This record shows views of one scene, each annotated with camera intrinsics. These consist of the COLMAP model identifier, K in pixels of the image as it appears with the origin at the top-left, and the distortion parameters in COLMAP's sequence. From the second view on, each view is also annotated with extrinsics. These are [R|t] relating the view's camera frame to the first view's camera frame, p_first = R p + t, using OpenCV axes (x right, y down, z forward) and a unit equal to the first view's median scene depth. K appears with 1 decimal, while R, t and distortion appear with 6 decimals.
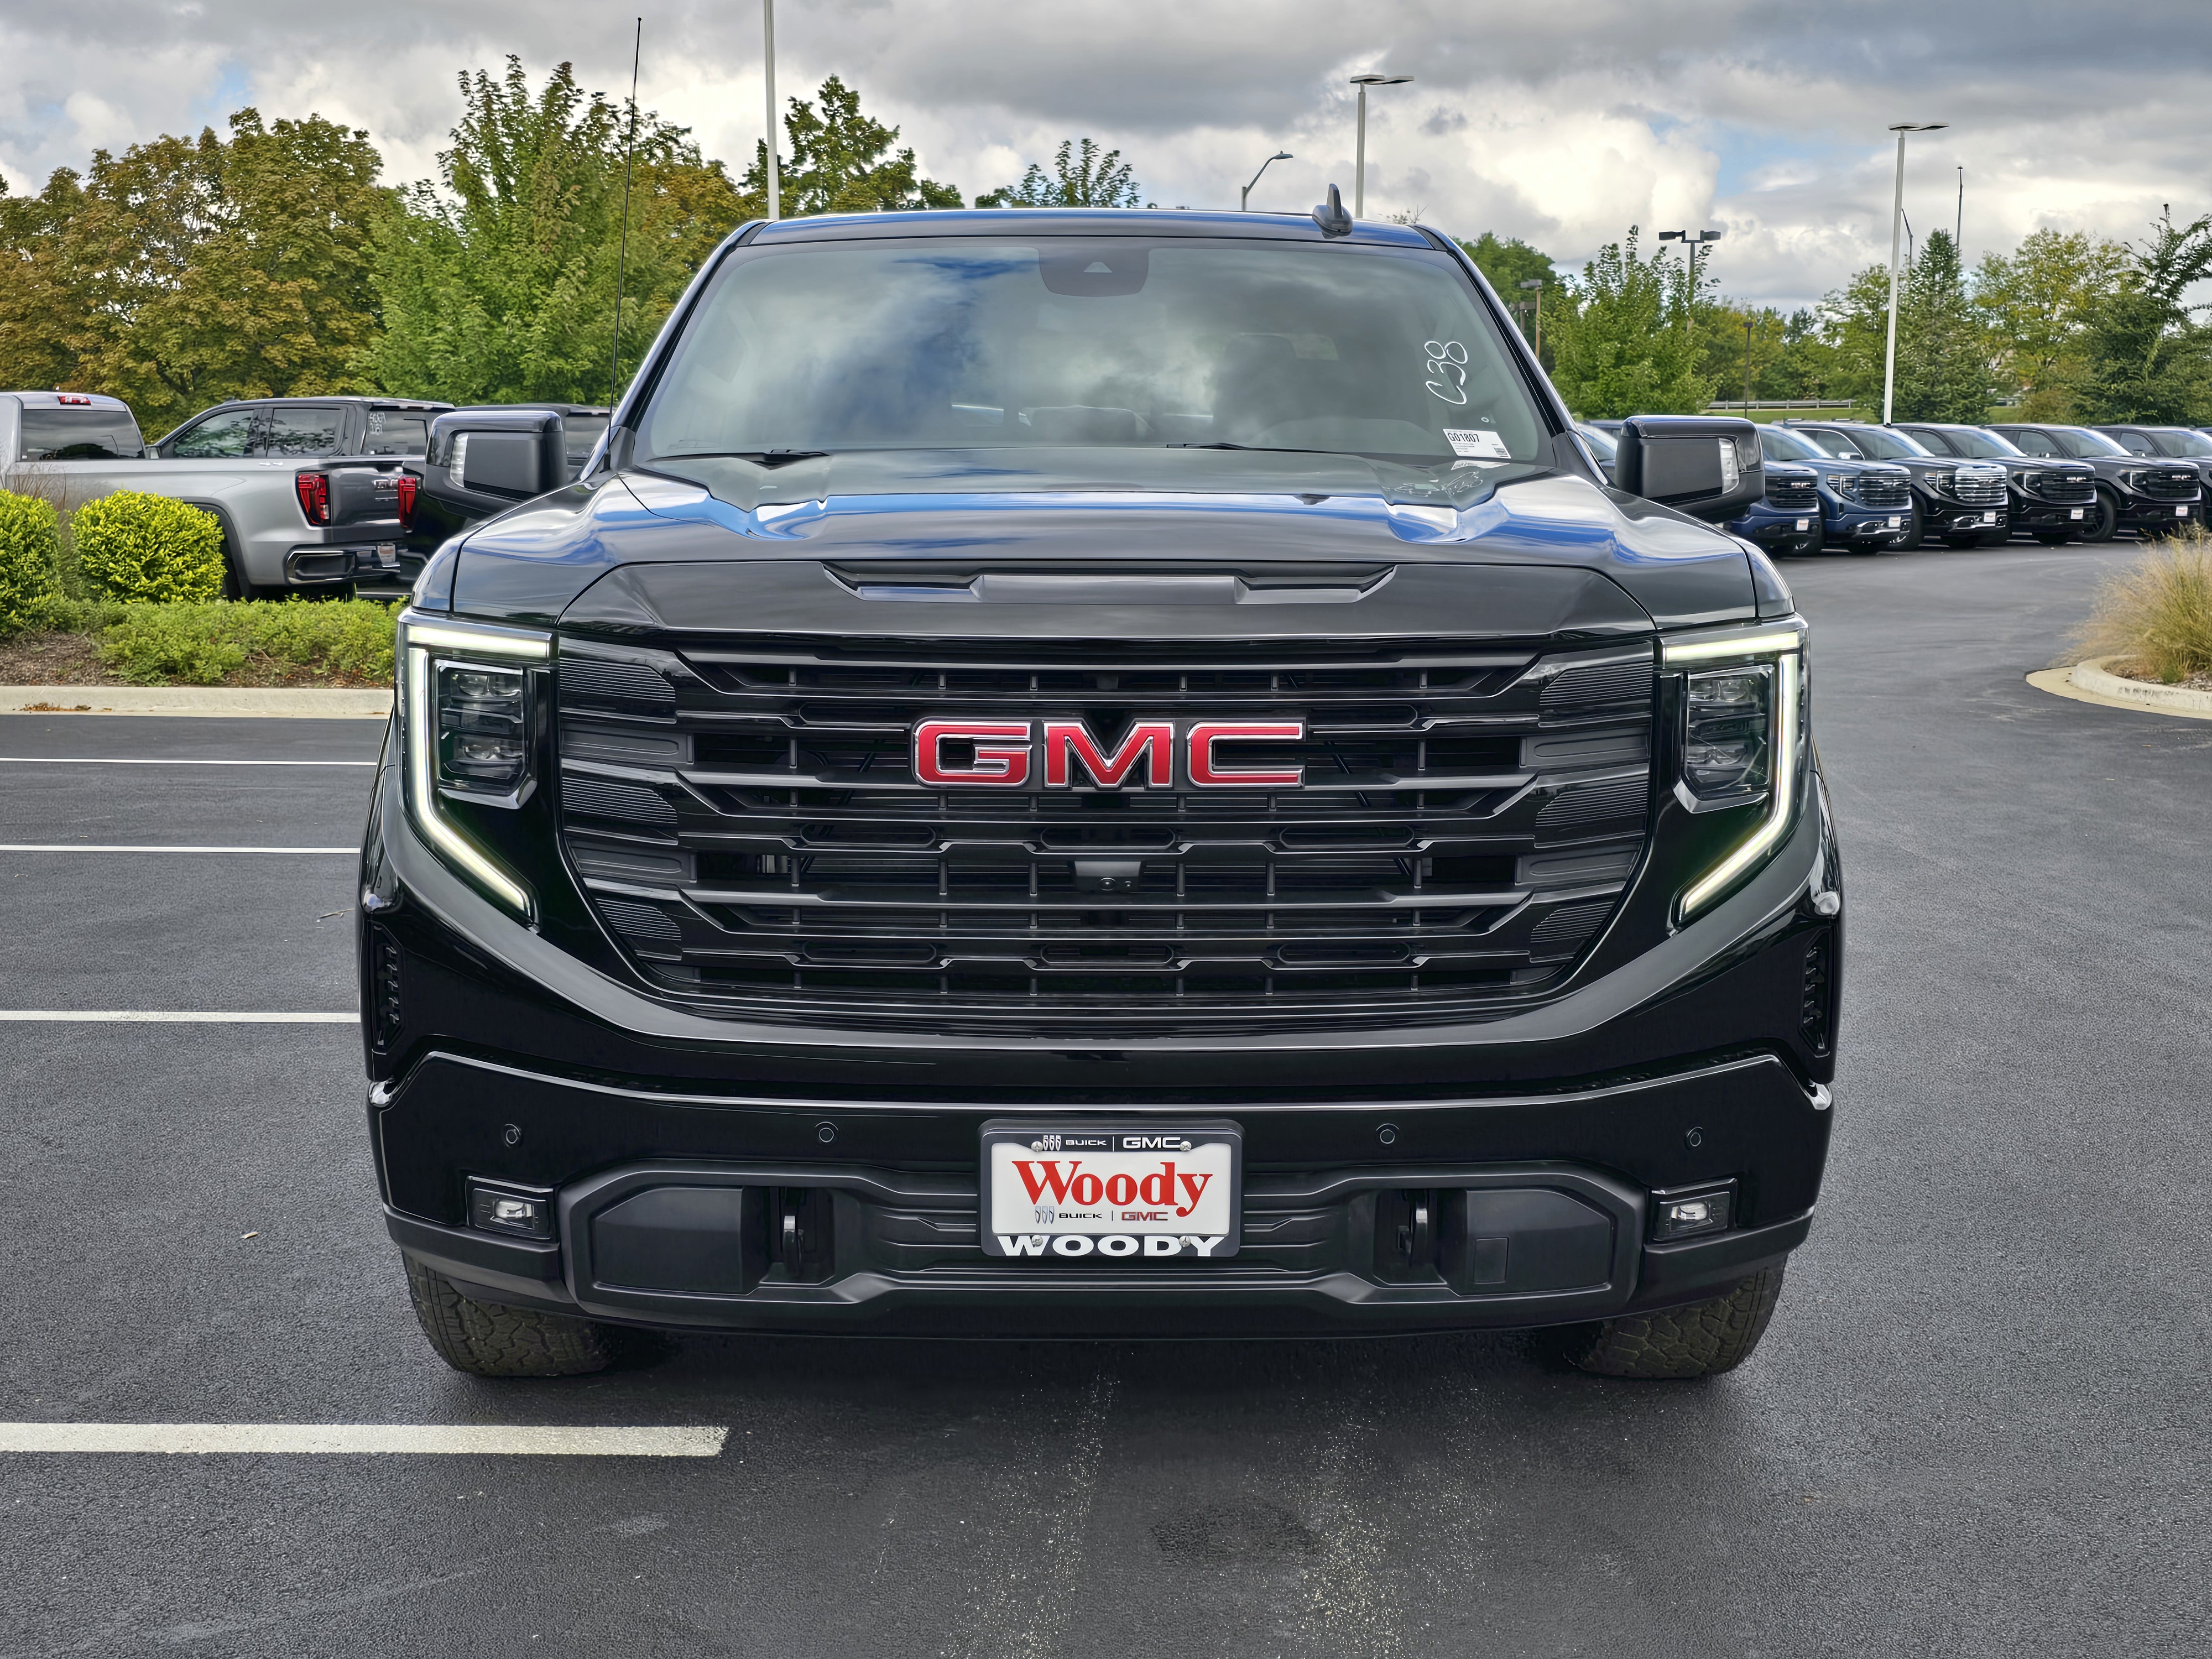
lens RADIAL K [[2624.6, 0, 1106.0], [0, 2624.6, 829.5], [0, 0, 1]] dist [0.143870, -0.361677]
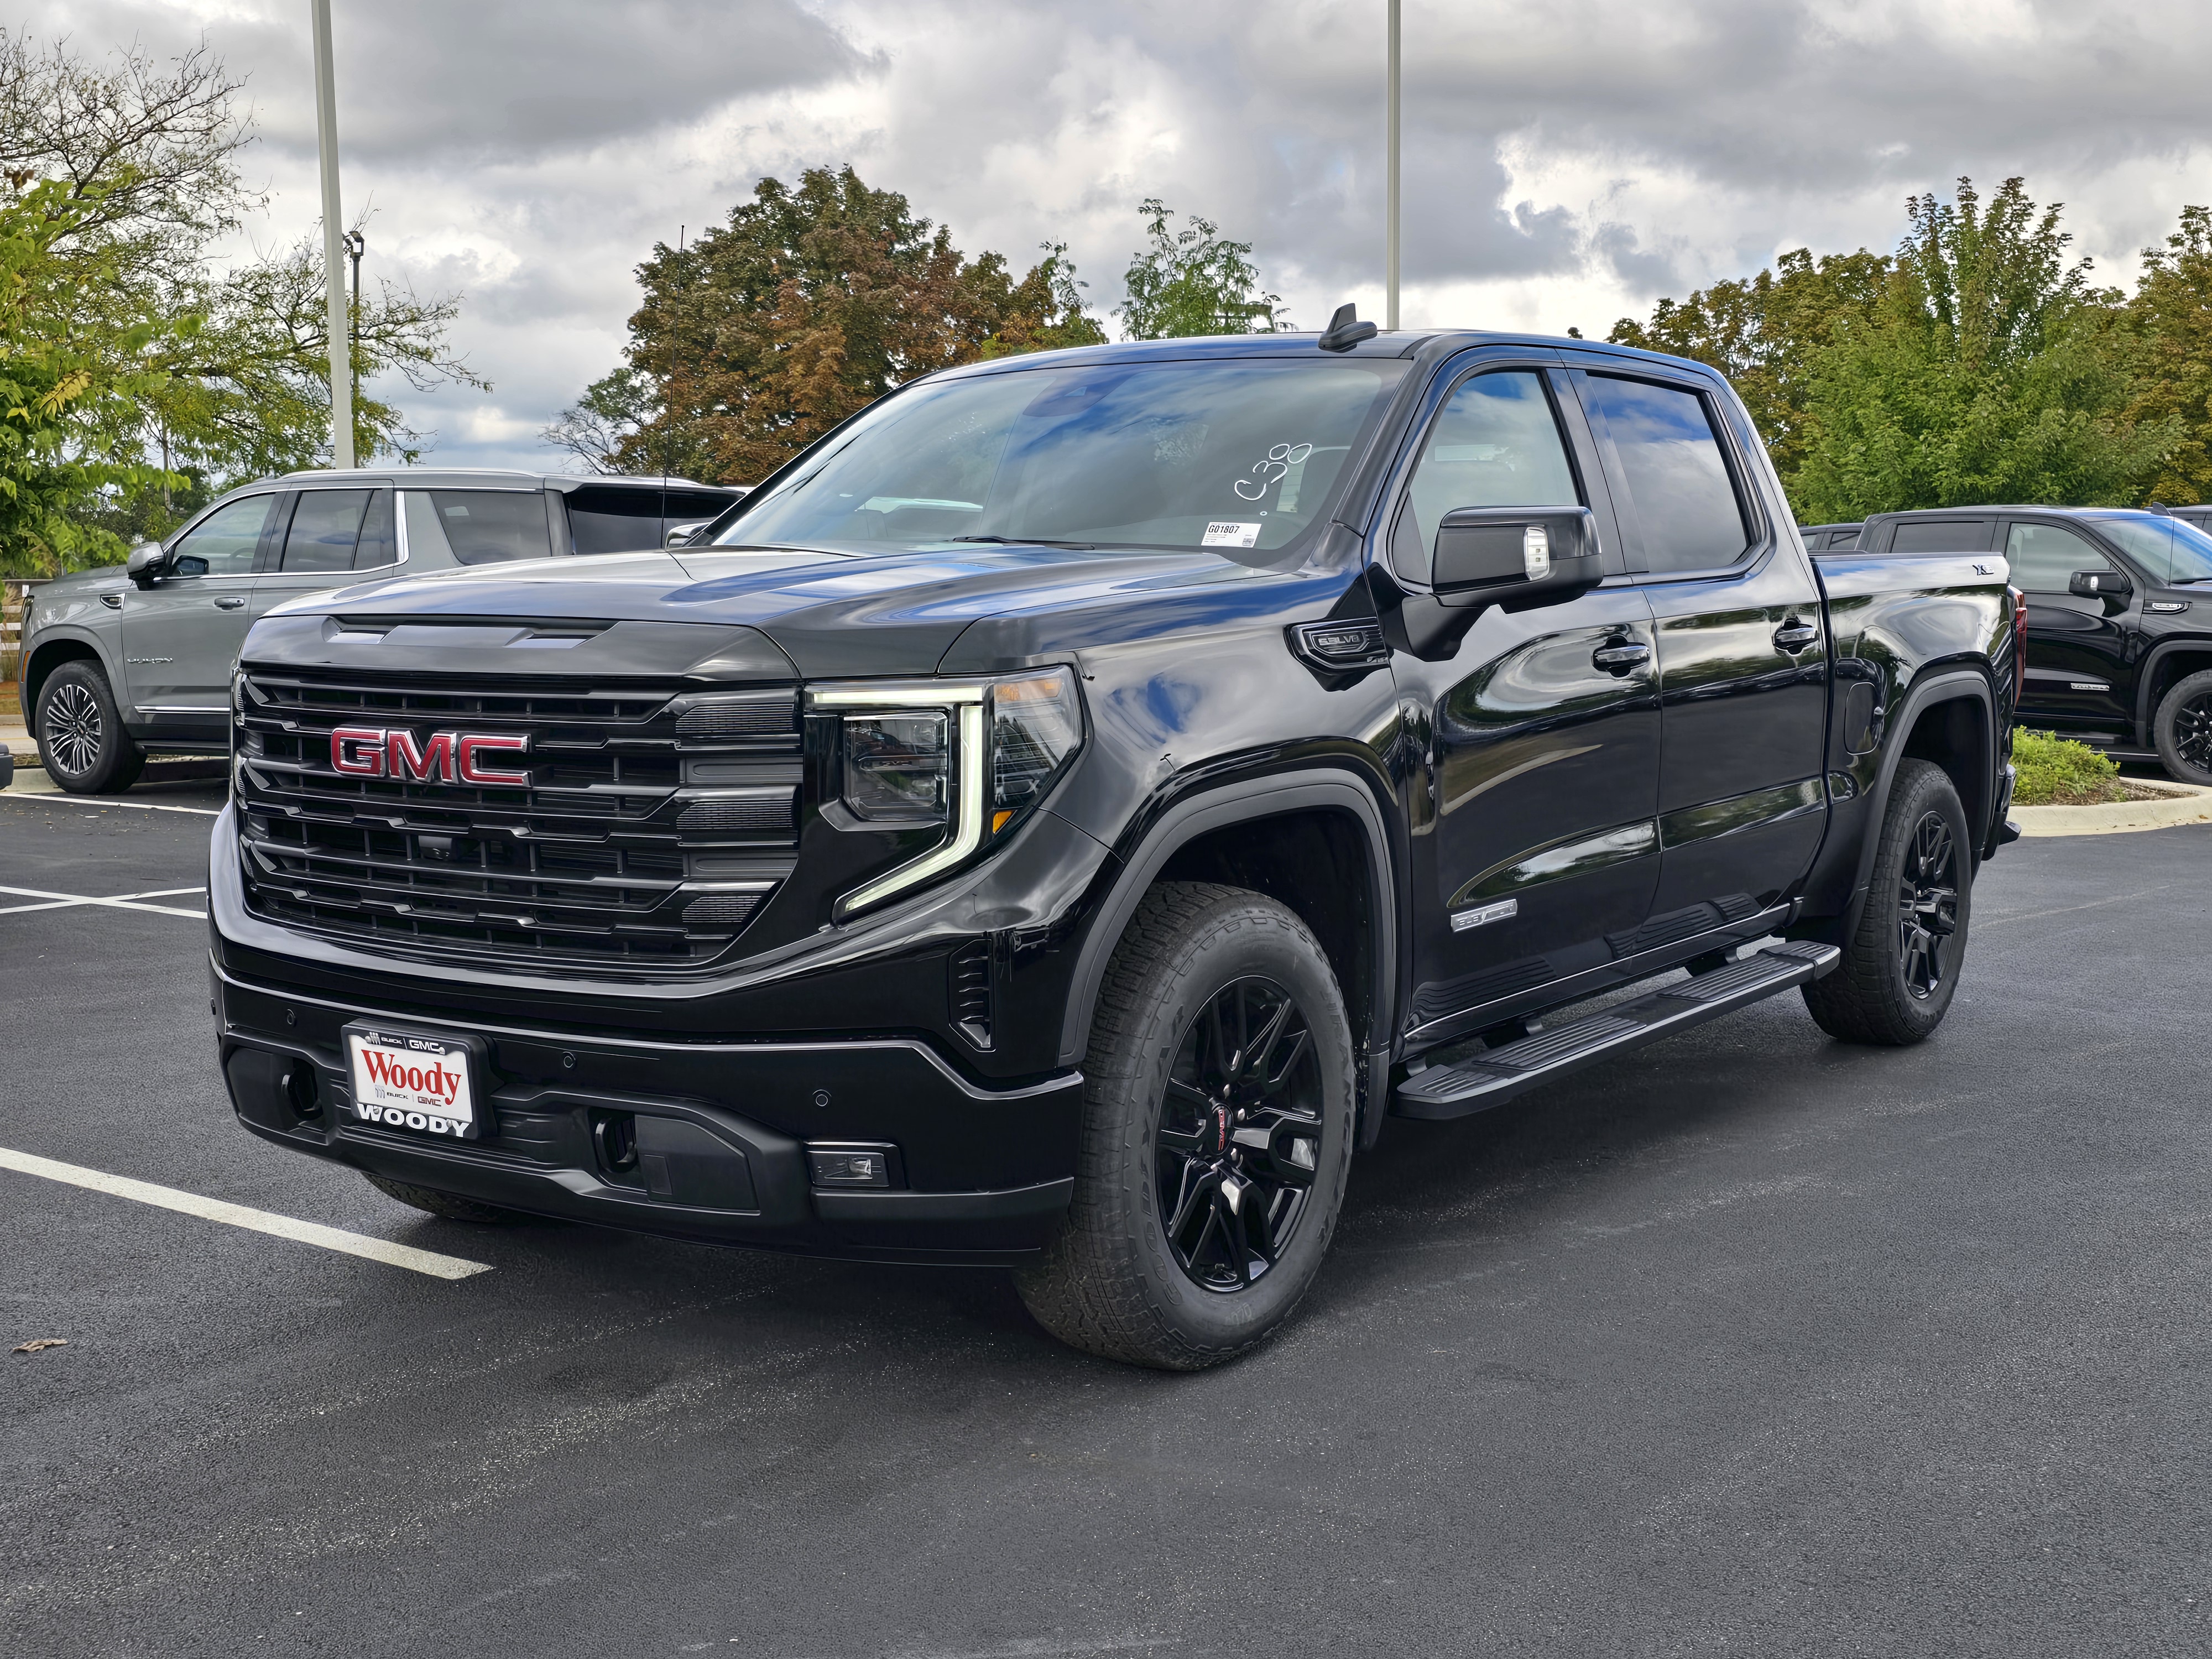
lens RADIAL K [[2624.6, 0, 1106.0], [0, 2624.6, 829.5], [0, 0, 1]] dist [0.143870, -0.361677]
pose [[0.802914, 0.053129, -0.593723, 1.083298], [-0.078976, 0.996721, -0.017611, 0.005337], [0.590841, 0.061030, 0.804477, 0.109031]]
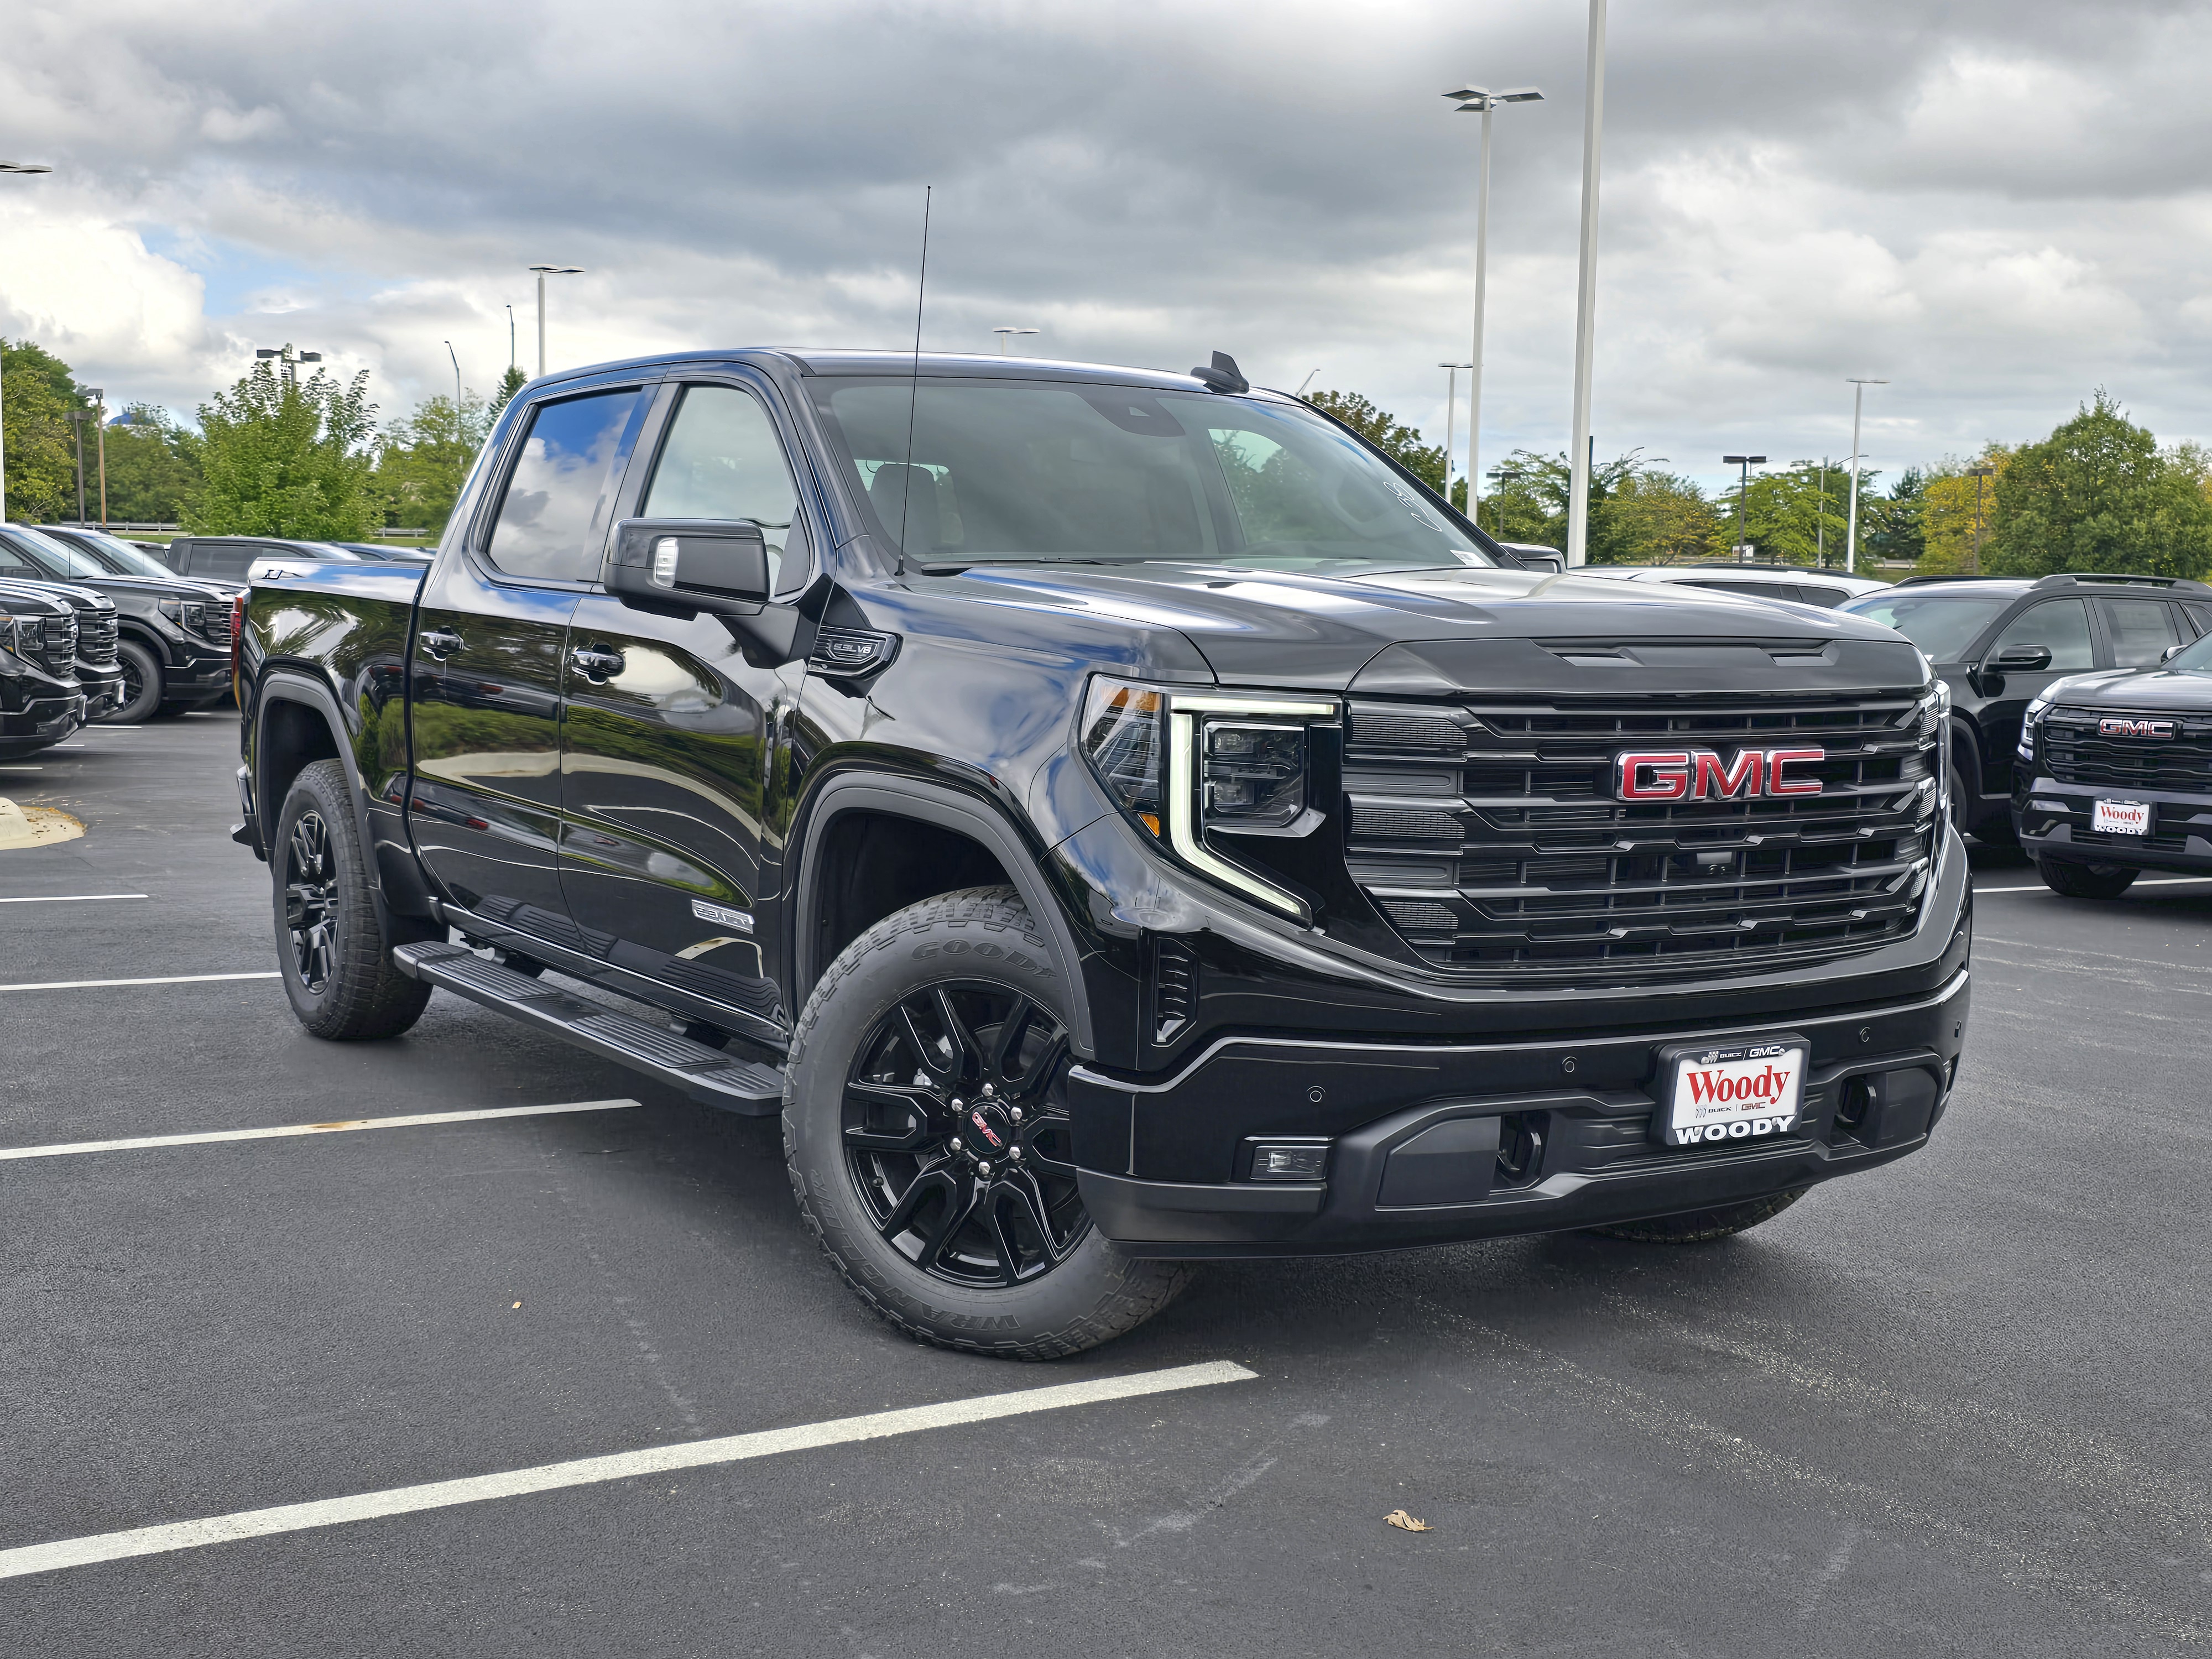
lens RADIAL K [[2800.1, 0, 1054.4], [0, 2800.1, 831.5], [0, 0, 1]] dist [0.162533, -1.092064]
pose [[0.856123, -0.037541, 0.515407, -1.059297], [0.064665, 0.997301, -0.034771, 0.030063], [-0.512710, 0.063097, 0.856240, -0.092708]]
